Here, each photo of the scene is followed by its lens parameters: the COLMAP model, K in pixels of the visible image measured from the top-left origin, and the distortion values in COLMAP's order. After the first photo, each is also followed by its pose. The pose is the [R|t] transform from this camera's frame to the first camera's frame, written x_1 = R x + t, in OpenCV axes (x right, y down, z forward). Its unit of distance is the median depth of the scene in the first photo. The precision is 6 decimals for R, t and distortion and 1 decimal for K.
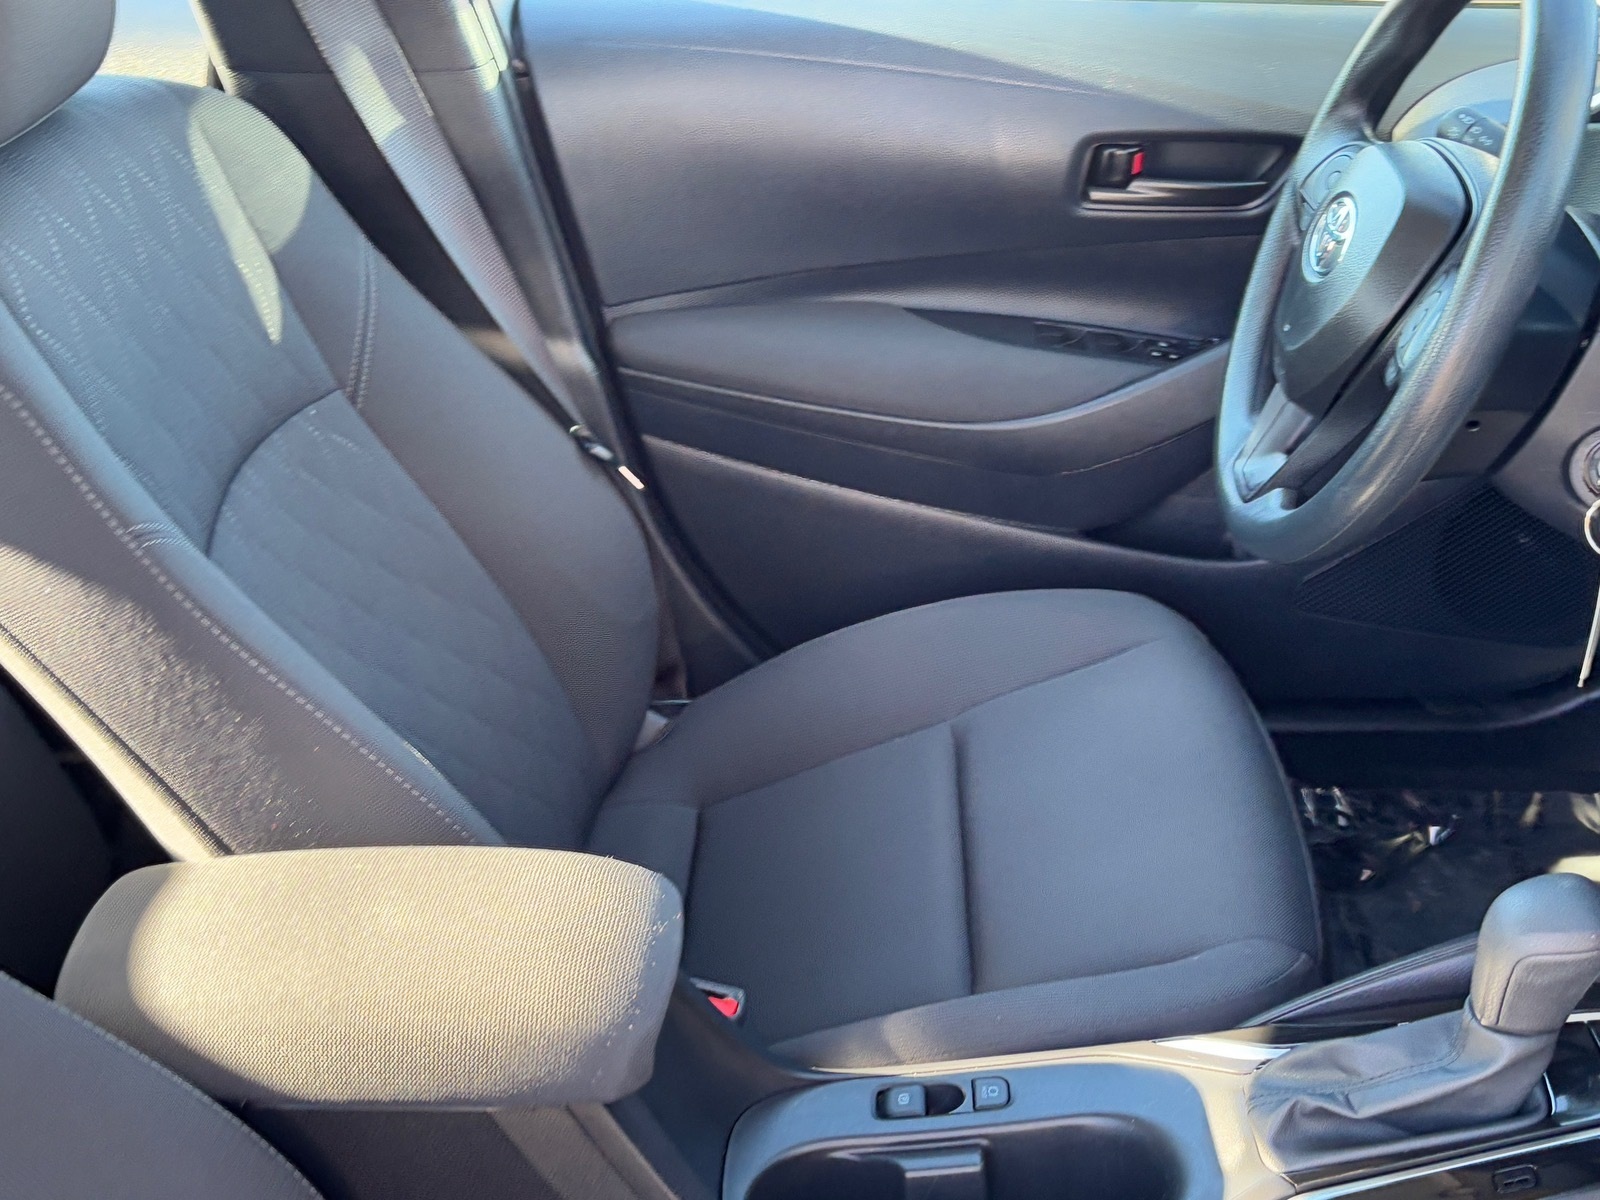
lens RADIAL K [[1947.4, 0, 796.8], [0, 1947.4, 604.6], [0, 0, 1]] dist [0.116357, 0.000000]
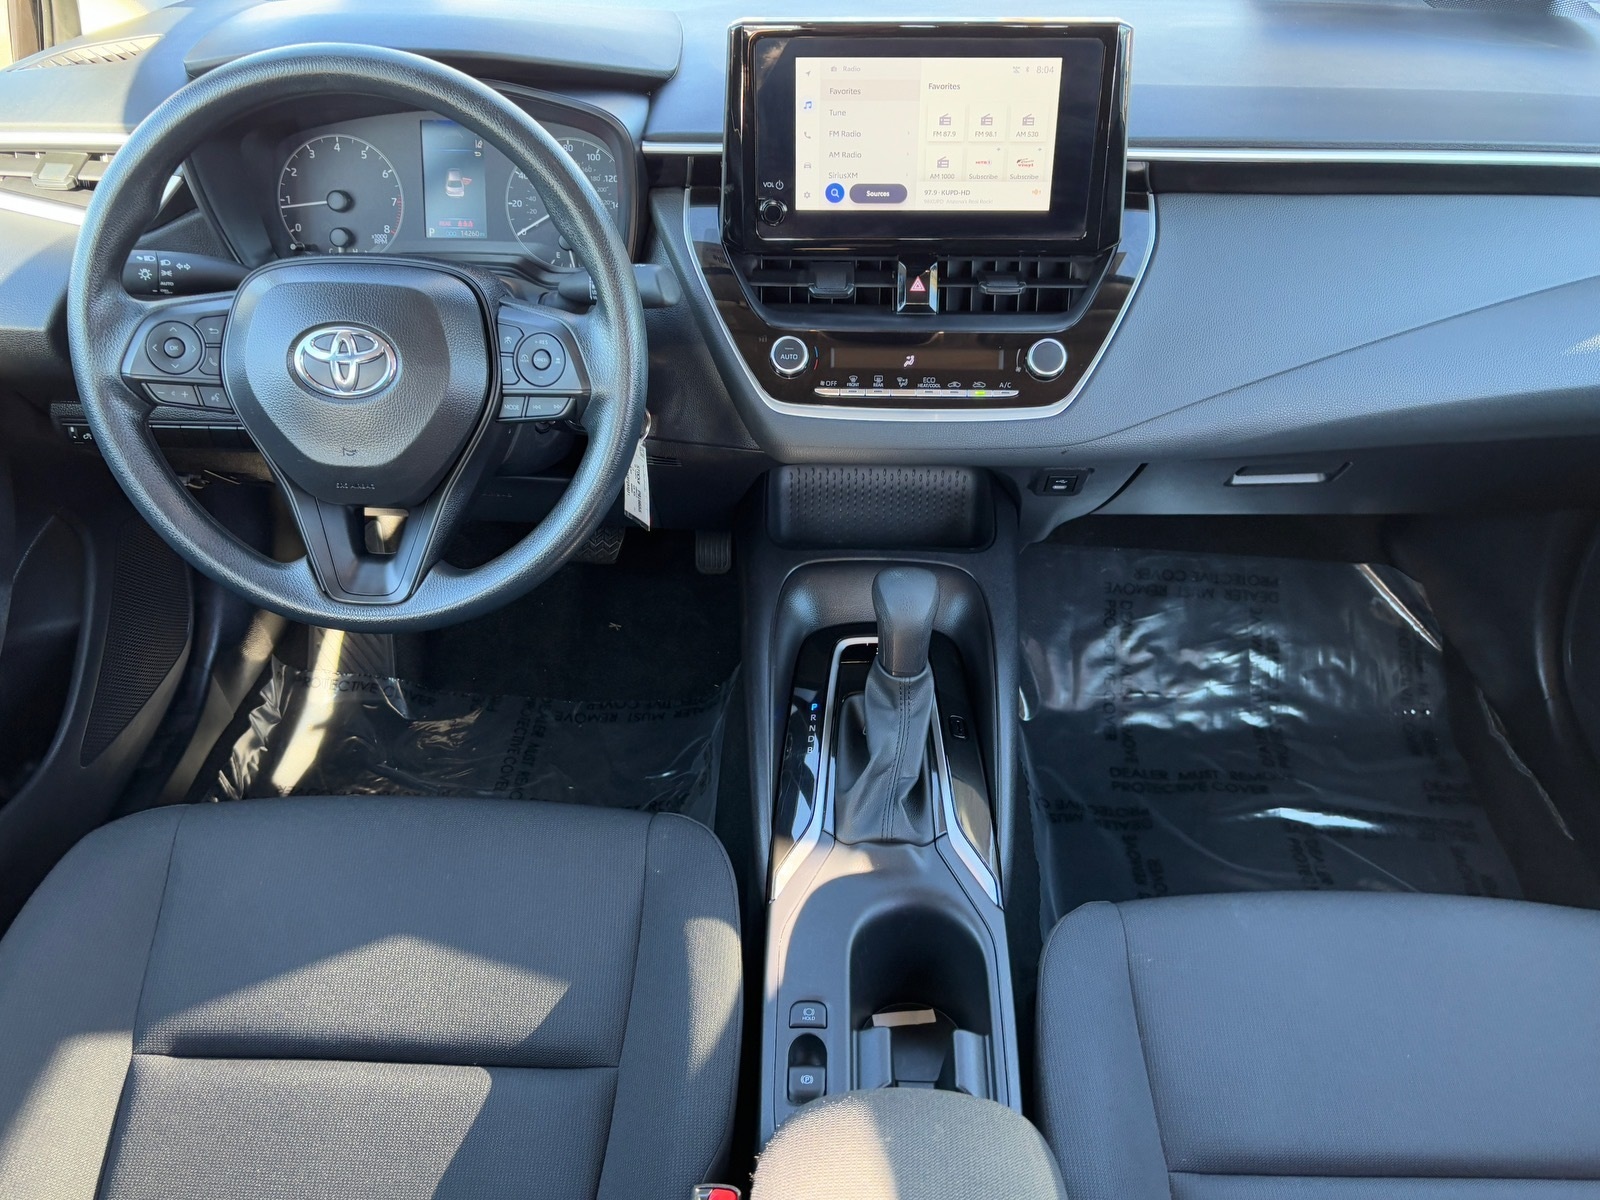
lens RADIAL K [[1380.7, 0, 792.7], [0, 1380.7, 610.4], [0, 0, 1]] dist [0.030687, -0.024129]
pose [[0.010181, -0.561028, 0.827734, -0.482700], [0.480454, 0.728710, 0.488001, -0.369796], [-0.876961, 0.392720, 0.276967, 0.666441]]
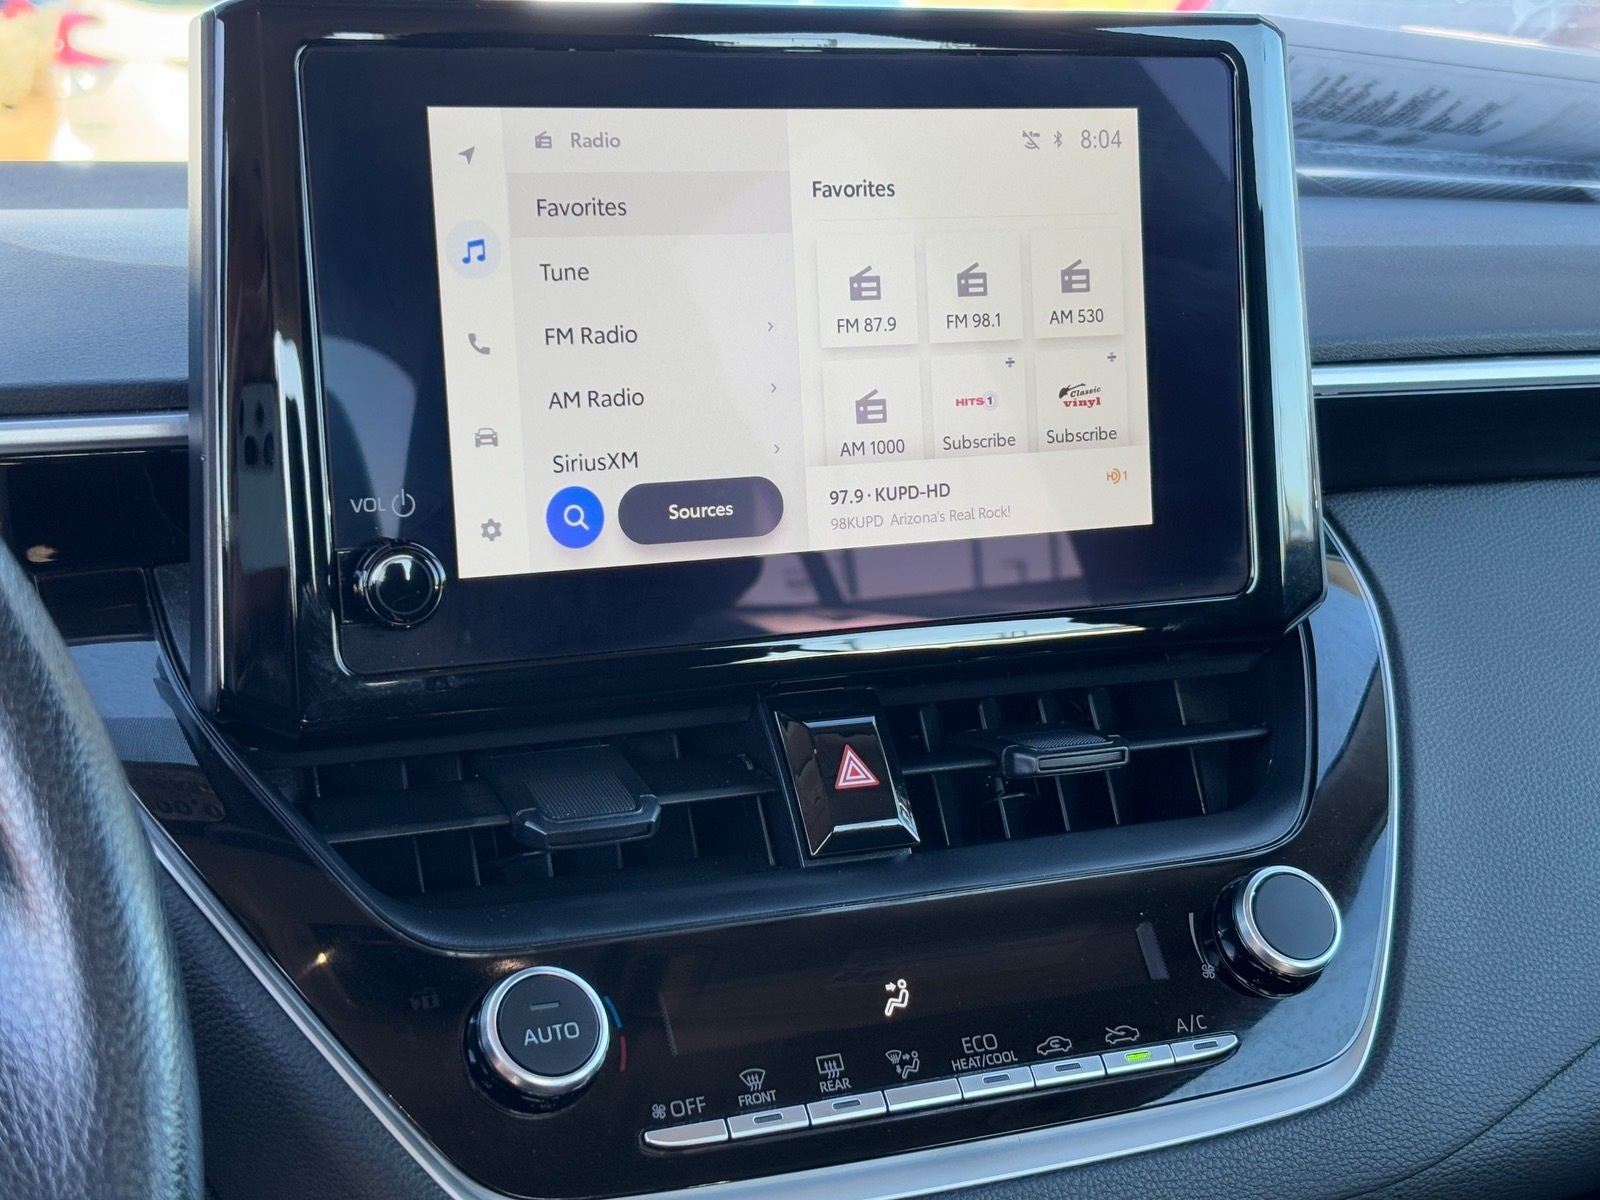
lens RADIAL K [[2683.5, 0, 834.5], [0, 2683.5, 632.2], [0, 0, 1]] dist [0.115377, 0.000000]
pose [[-0.462458, -0.144429, 0.874799, -0.078870], [0.430222, 0.826157, 0.363832, -0.268908], [-0.775269, 0.544615, -0.319927, 0.941341]]
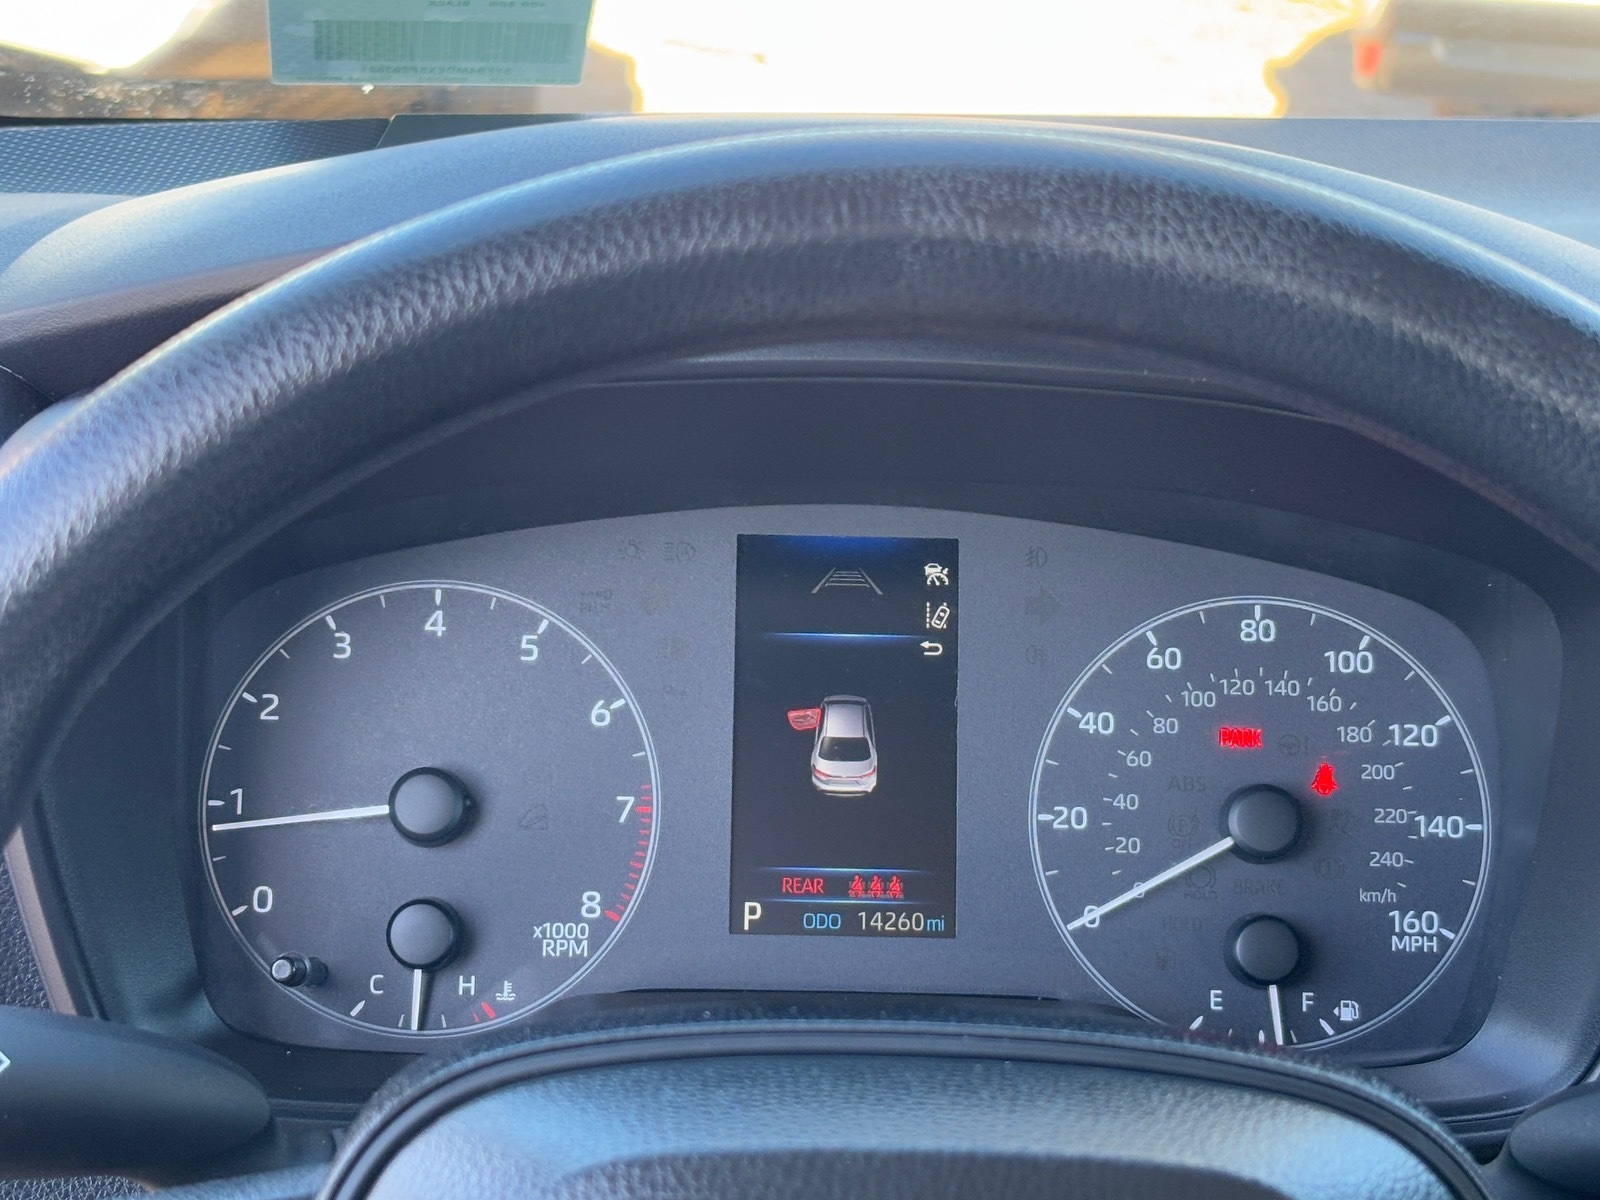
lens RADIAL K [[2975.4, 0, 773.3], [0, 2975.4, 580.4], [0, 0, 1]] dist [0.188796, 0.000000]
pose [[-0.029938, -0.214561, 0.976252, -0.035413], [0.464004, 0.862094, 0.203701, -0.383122], [-0.885327, 0.459083, 0.073748, 1.012919]]
